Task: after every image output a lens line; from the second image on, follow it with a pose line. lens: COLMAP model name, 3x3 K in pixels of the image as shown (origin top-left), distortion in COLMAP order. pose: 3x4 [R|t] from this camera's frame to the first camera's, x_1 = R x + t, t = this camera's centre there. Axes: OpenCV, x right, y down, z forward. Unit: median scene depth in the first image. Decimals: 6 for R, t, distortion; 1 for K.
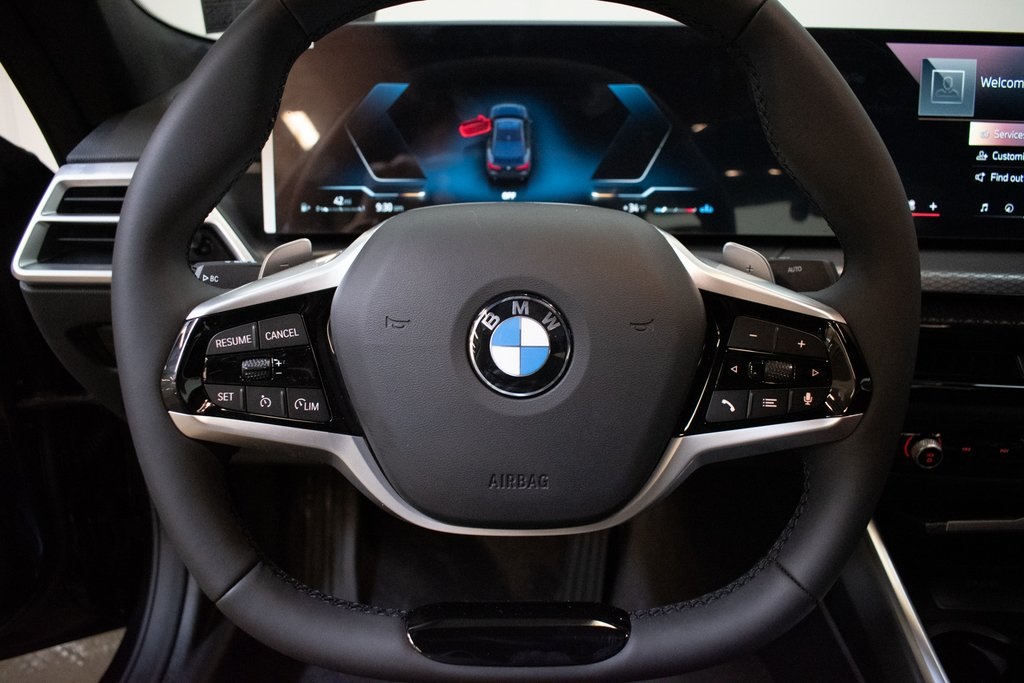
lens RADIAL K [[778.3, 0, 512.0], [0, 778.3, 341.5], [0, 0, 1]] dist [-0.124132, 0.000597]
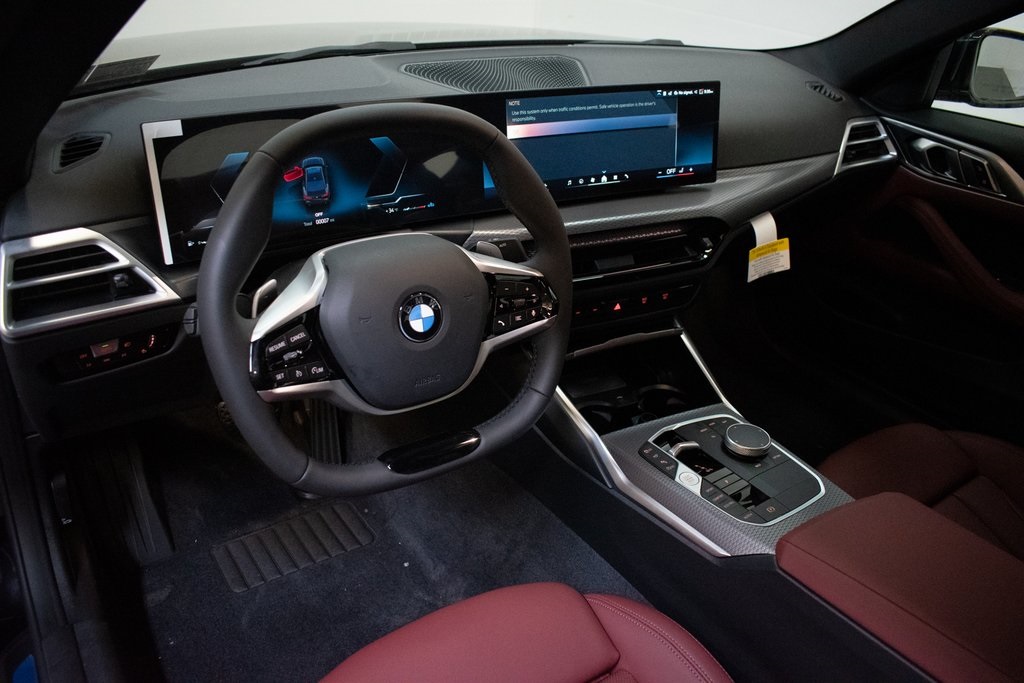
lens RADIAL K [[778.3, 0, 512.0], [0, 778.3, 341.5], [0, 0, 1]] dist [-0.124132, 0.000597]
pose [[0.830251, -0.223960, 0.510417, -0.817929], [0.138002, 0.969810, 0.201057, -0.300983], [-0.540036, -0.096489, 0.836092, -0.845205]]
